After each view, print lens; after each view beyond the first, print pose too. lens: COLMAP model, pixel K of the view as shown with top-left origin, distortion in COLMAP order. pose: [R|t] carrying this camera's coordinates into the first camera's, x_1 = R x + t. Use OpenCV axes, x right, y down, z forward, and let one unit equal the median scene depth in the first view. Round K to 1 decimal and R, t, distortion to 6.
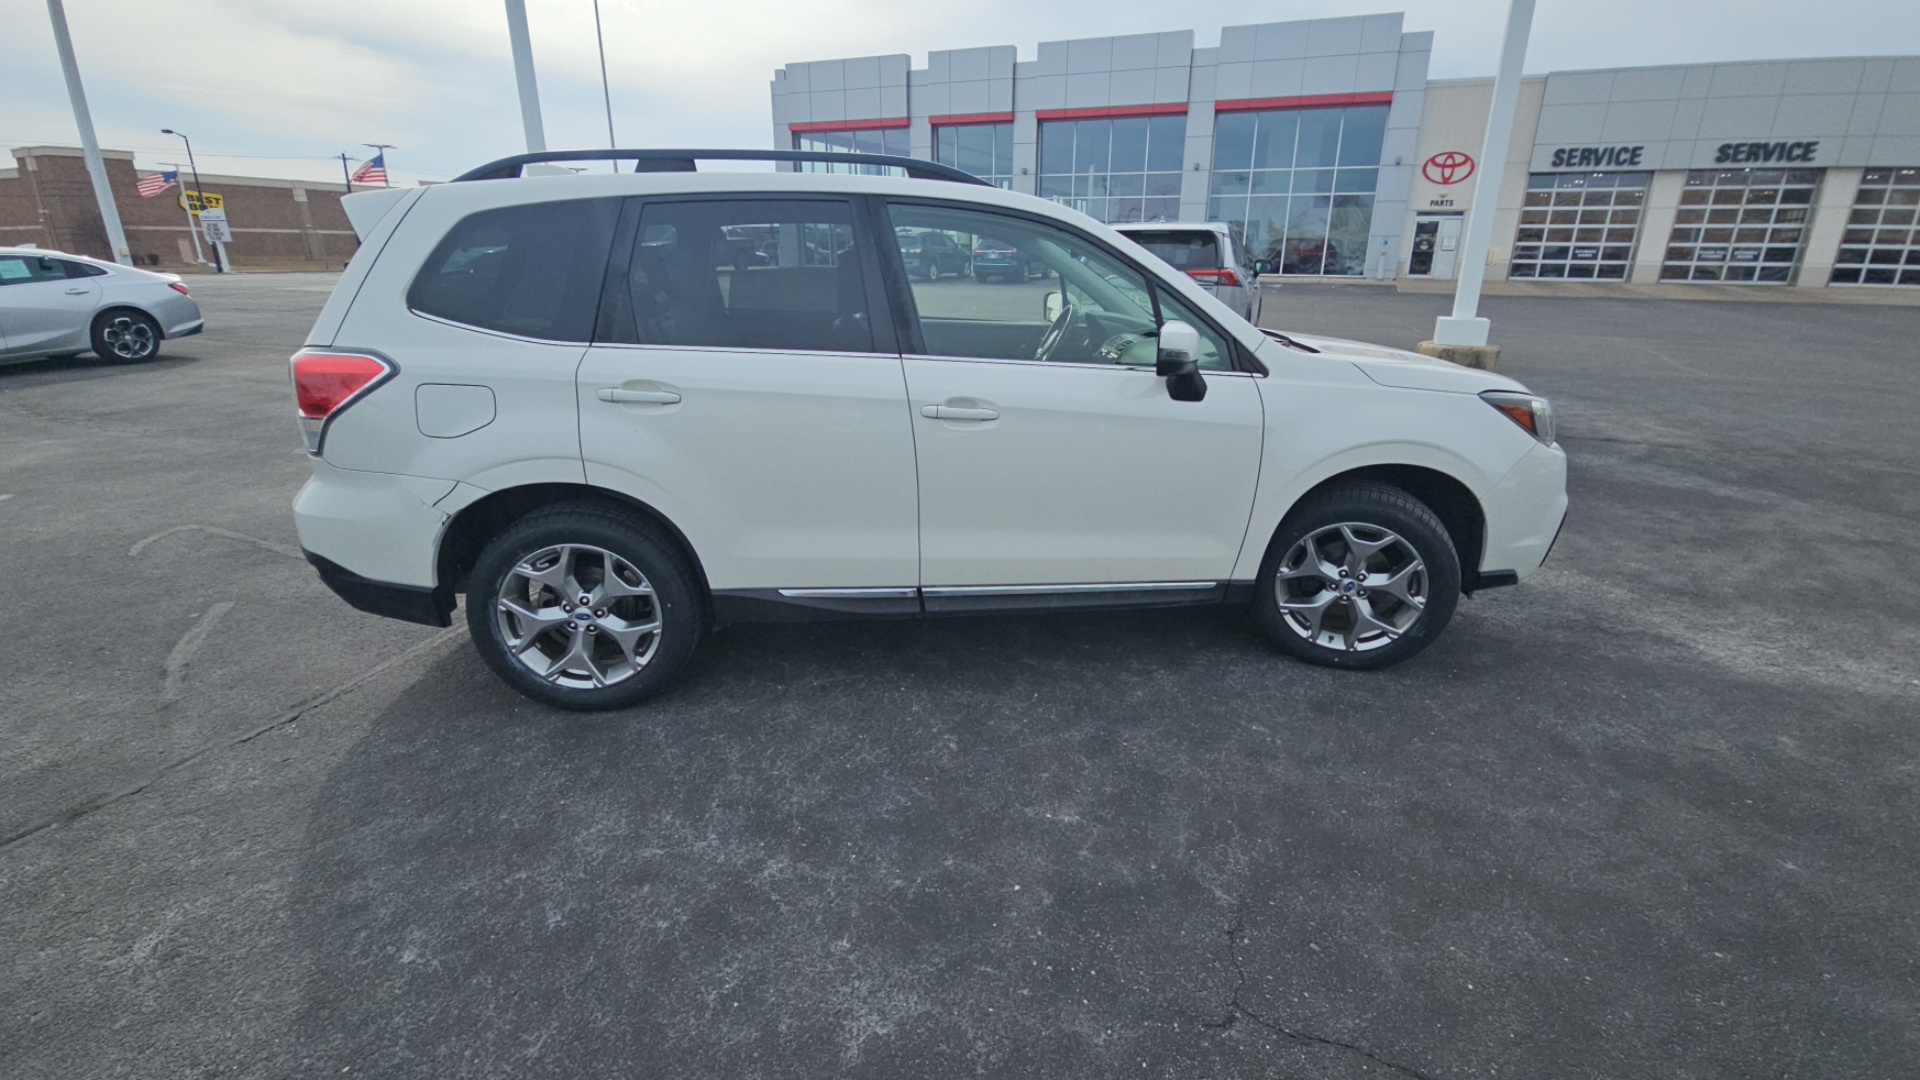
lens RADIAL K [[845.1, 0, 982.0], [0, 845.1, 547.1], [0, 0, 1]] dist [0.000421, -0.000901]
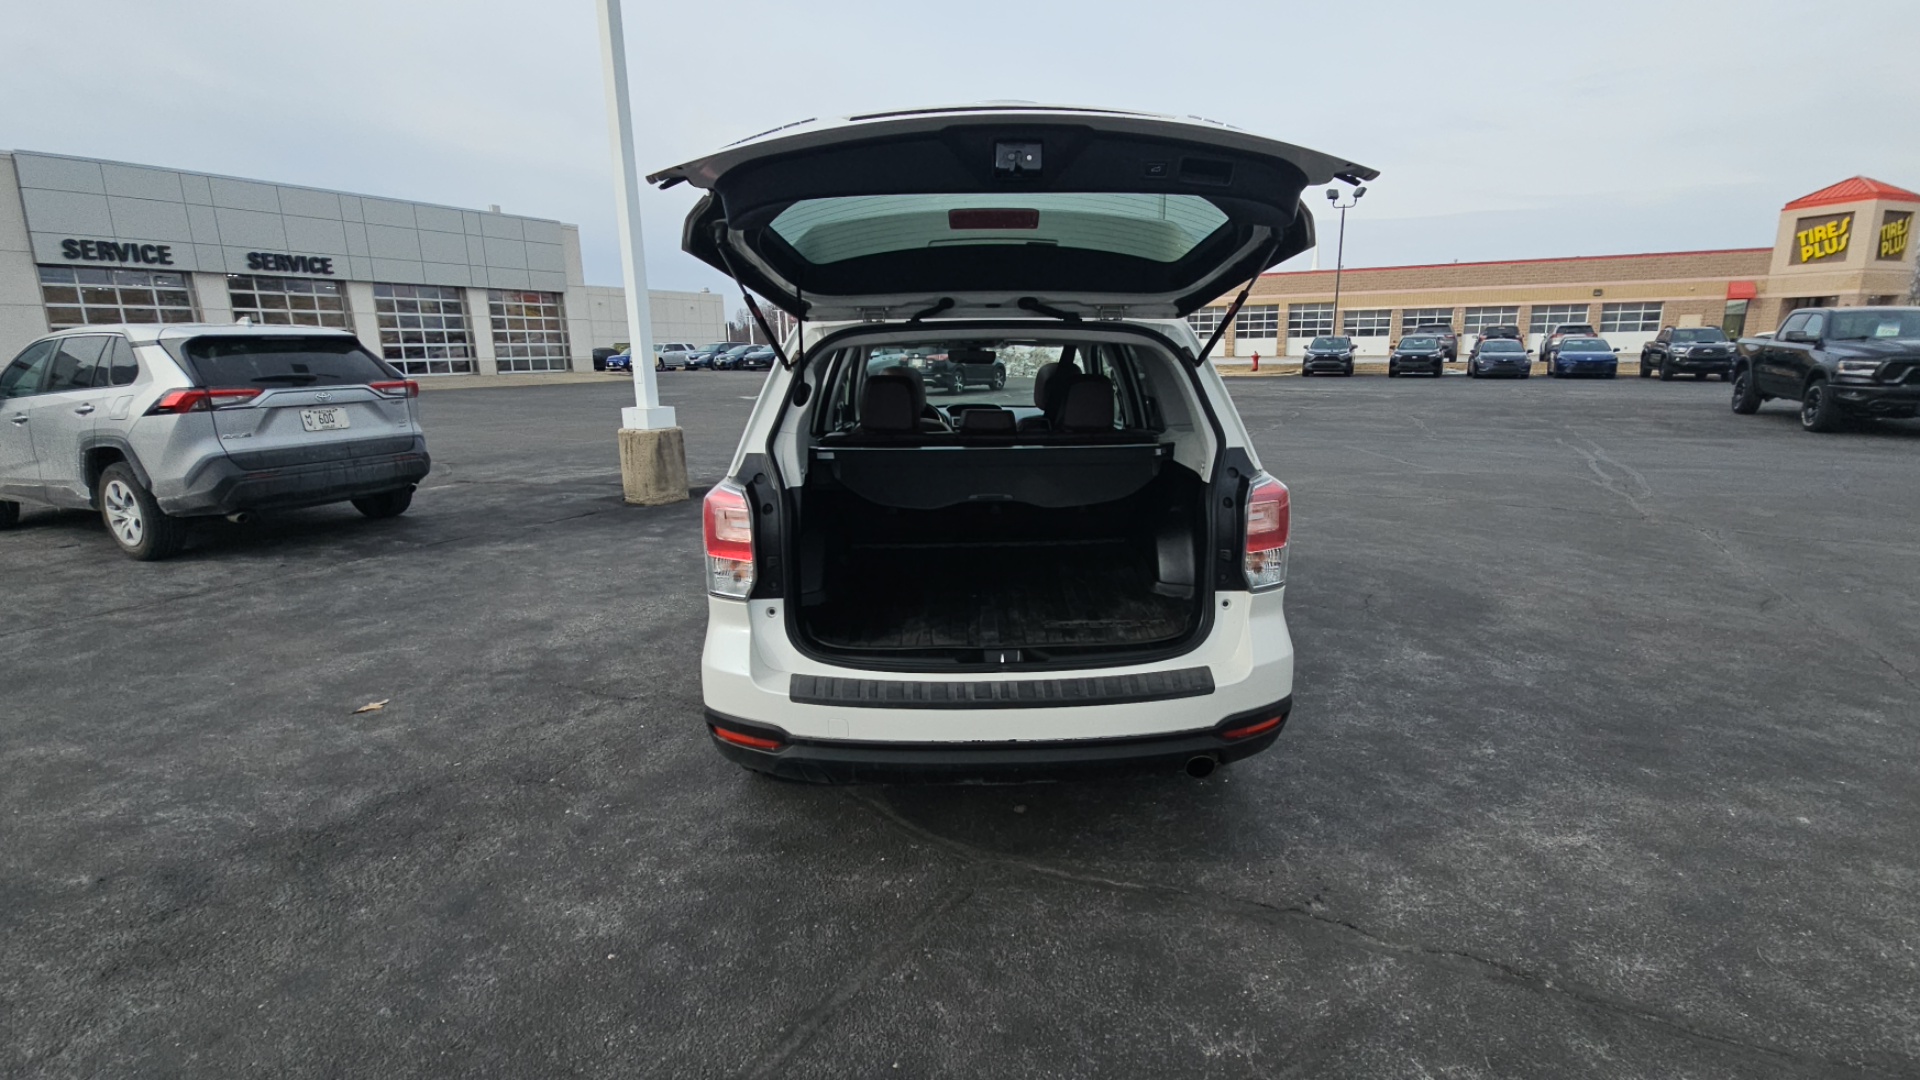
lens RADIAL K [[840.0, 0, 973.5], [0, 840.0, 538.0], [0, 0, 1]] dist [0.009622, -0.007939]
pose [[0.098800, -0.229836, 0.968201, -1.298209], [0.340123, 0.922164, 0.184200, -0.335060], [-0.935177, 0.311108, 0.169282, 0.856198]]
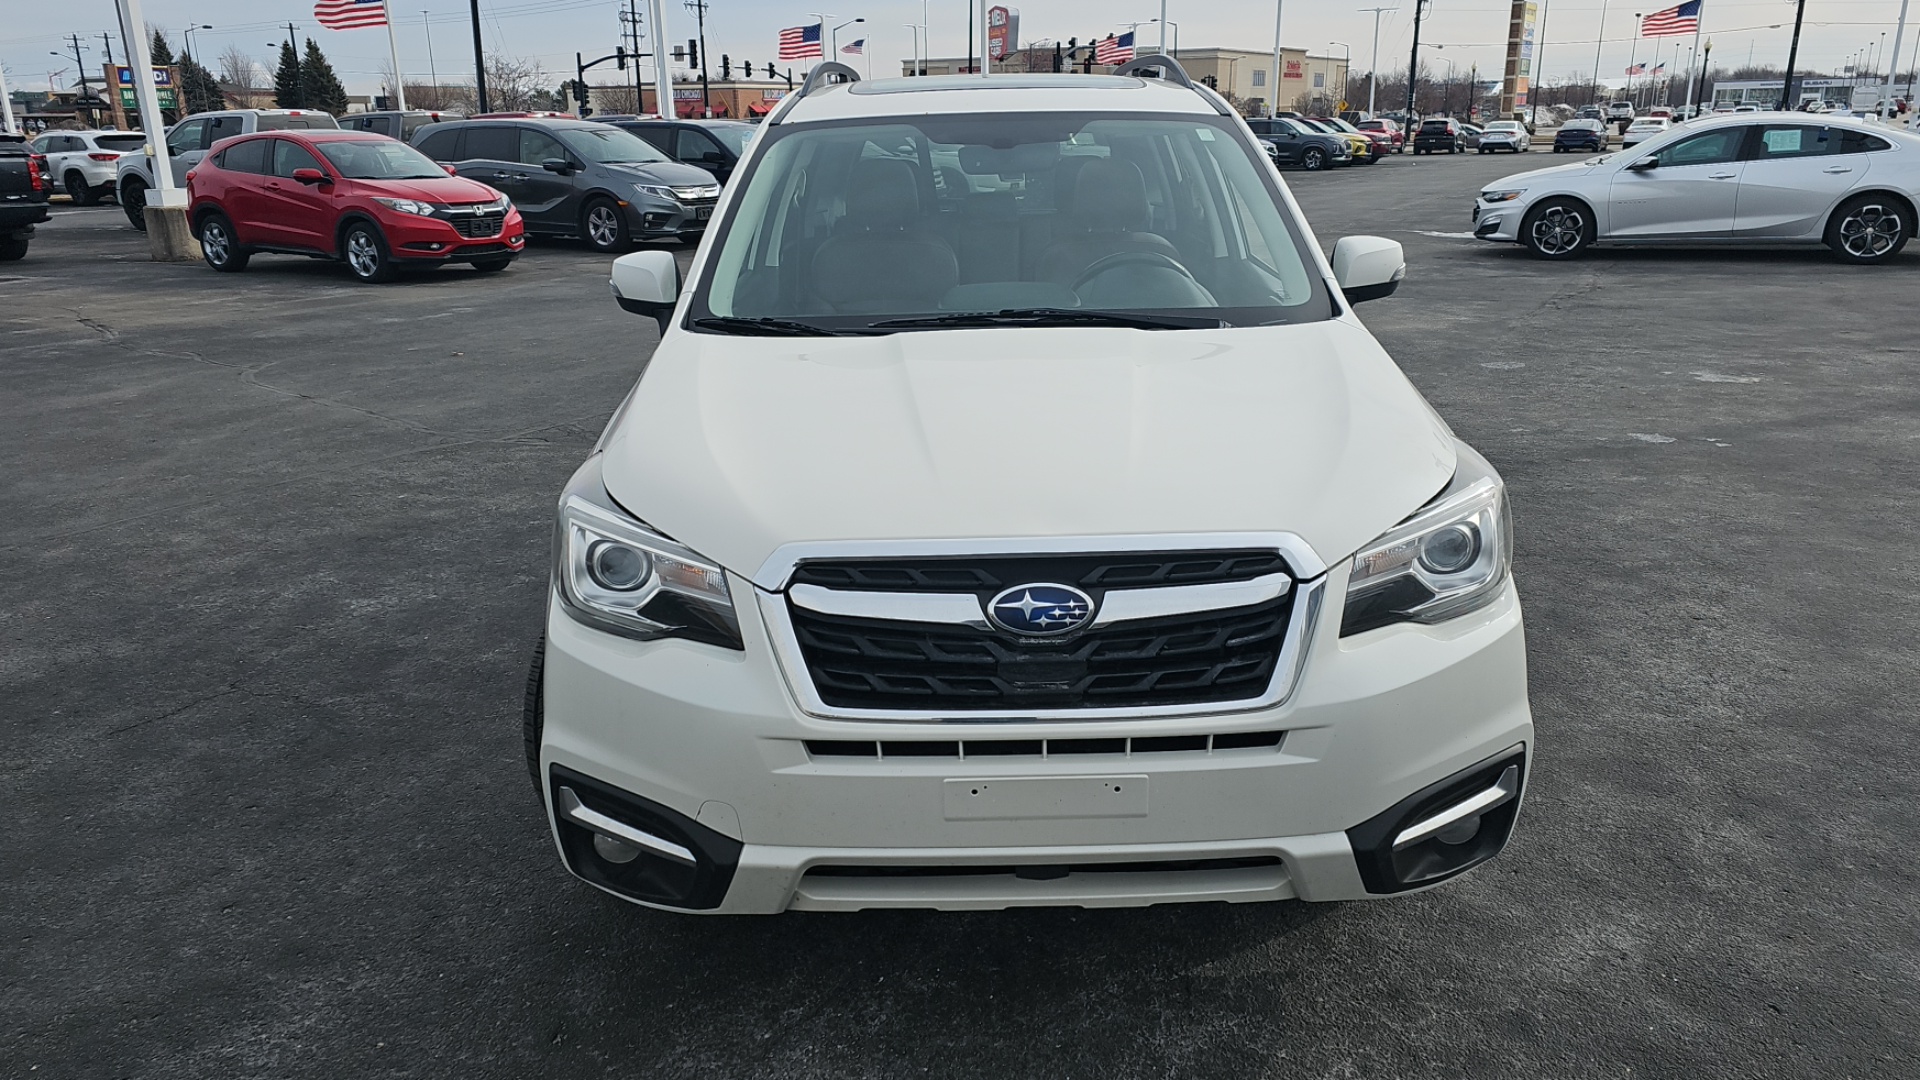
lens RADIAL K [[1400.9, 0, 989.2], [0, 1400.9, 539.7], [0, 0, 1]] dist [0.037239, -0.004496]
pose [[-0.101586, 0.280404, -0.954491, 1.229384], [-0.314084, 0.901342, 0.298218, -0.409594], [0.943945, 0.330086, -0.003493, 1.087823]]
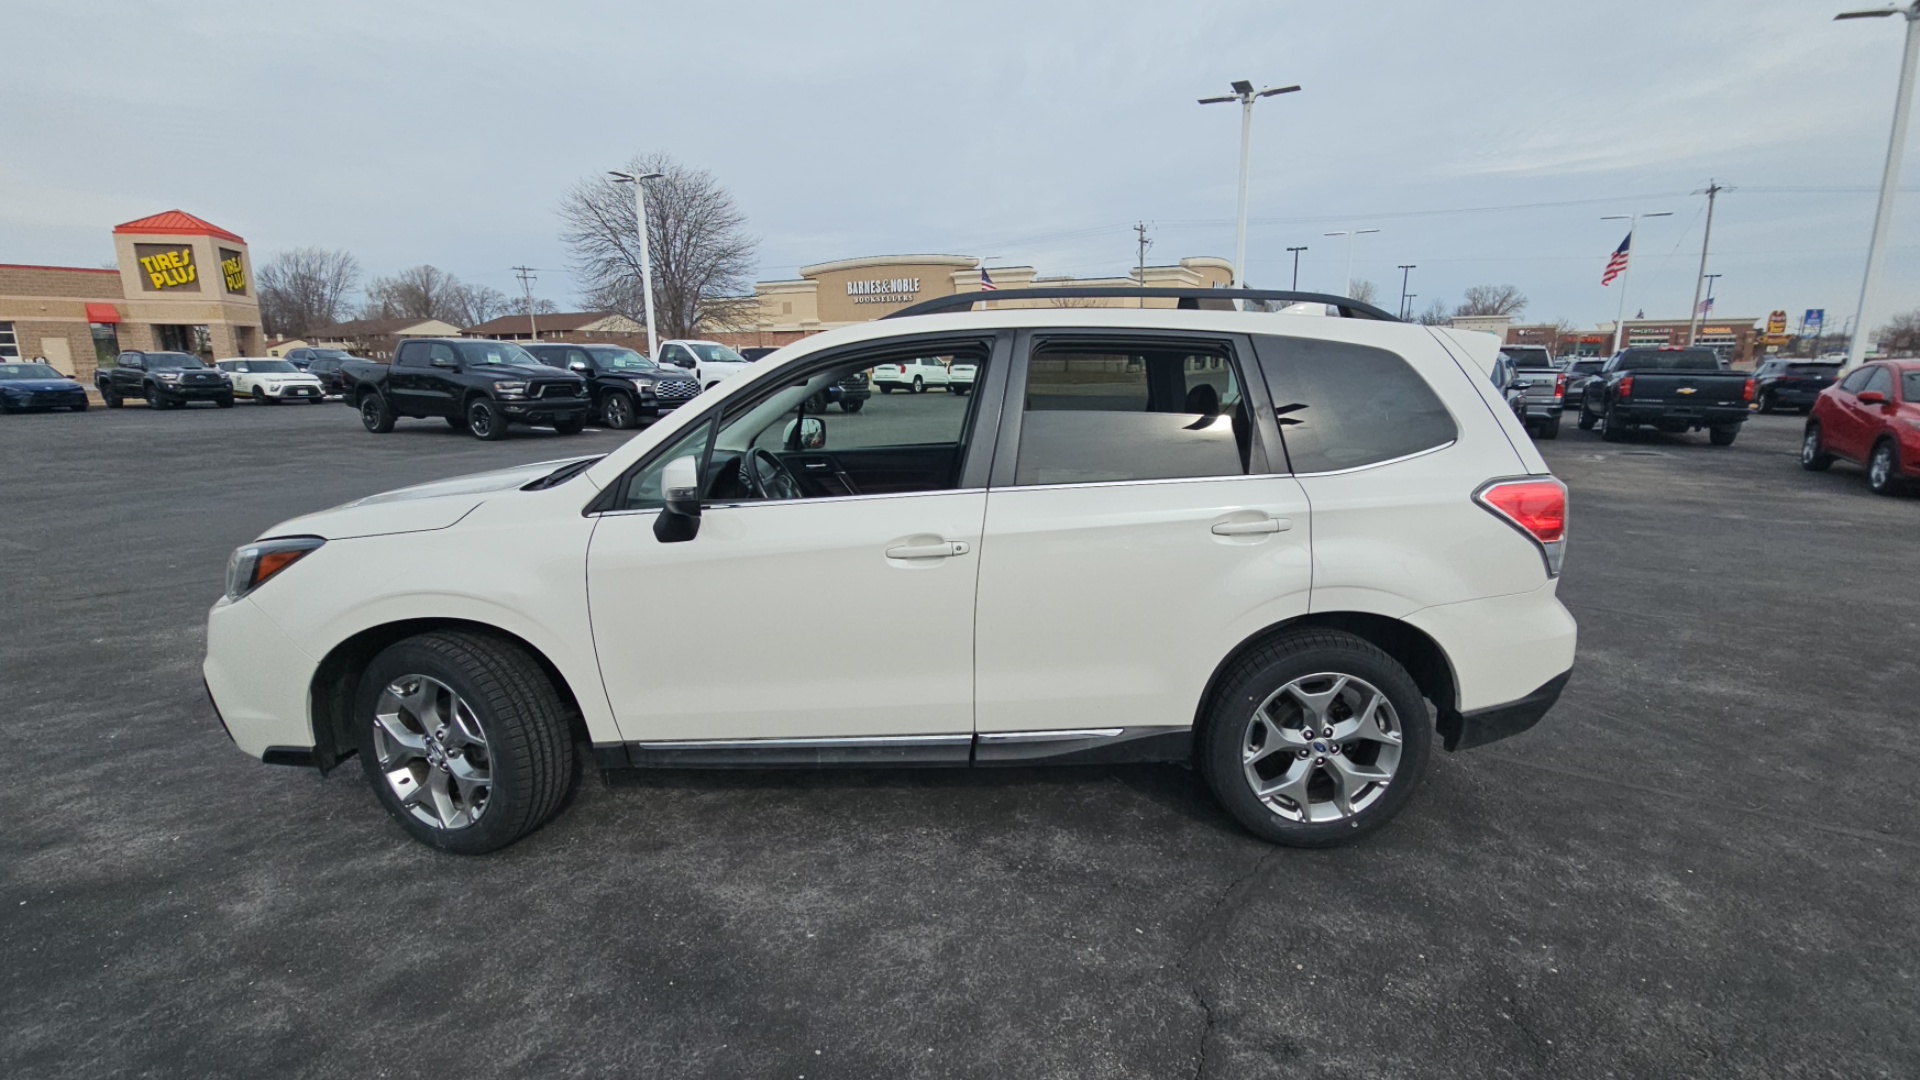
lens RADIAL K [[861.0, 0, 970.4], [0, 861.0, 541.6], [0, 0, 1]] dist [0.002638, -0.000390]
pose [[-0.994617, -0.025716, 0.100378, -0.195178], [0.029909, 0.856236, 0.515718, -0.691391], [-0.099210, 0.515944, -0.850858, 1.902772]]
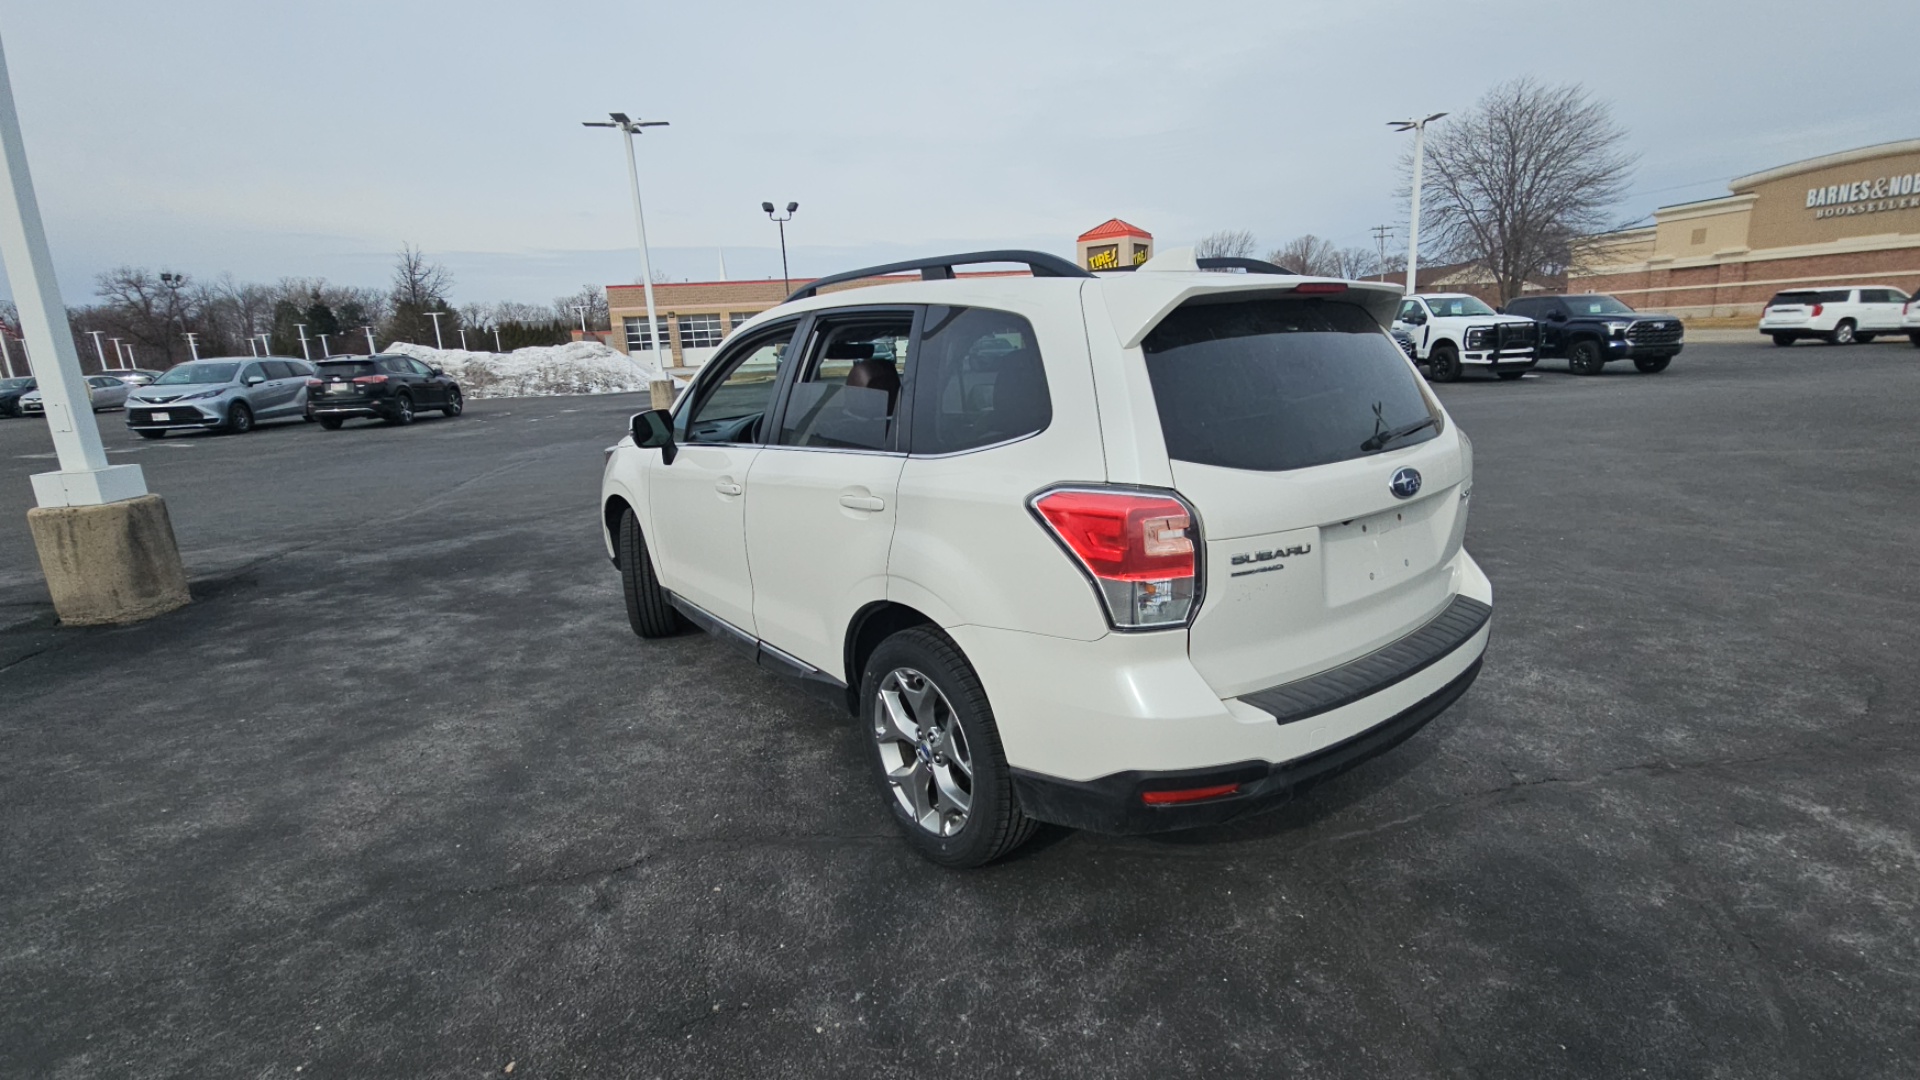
lens RADIAL K [[848.4, 0, 967.7], [0, 848.4, 541.6], [0, 0, 1]] dist [0.000740, -0.000149]
pose [[-0.515325, -0.182421, 0.837354, -1.045765], [0.321814, 0.864385, 0.386361, -0.533373], [-0.794277, 0.468573, -0.386734, 1.457954]]
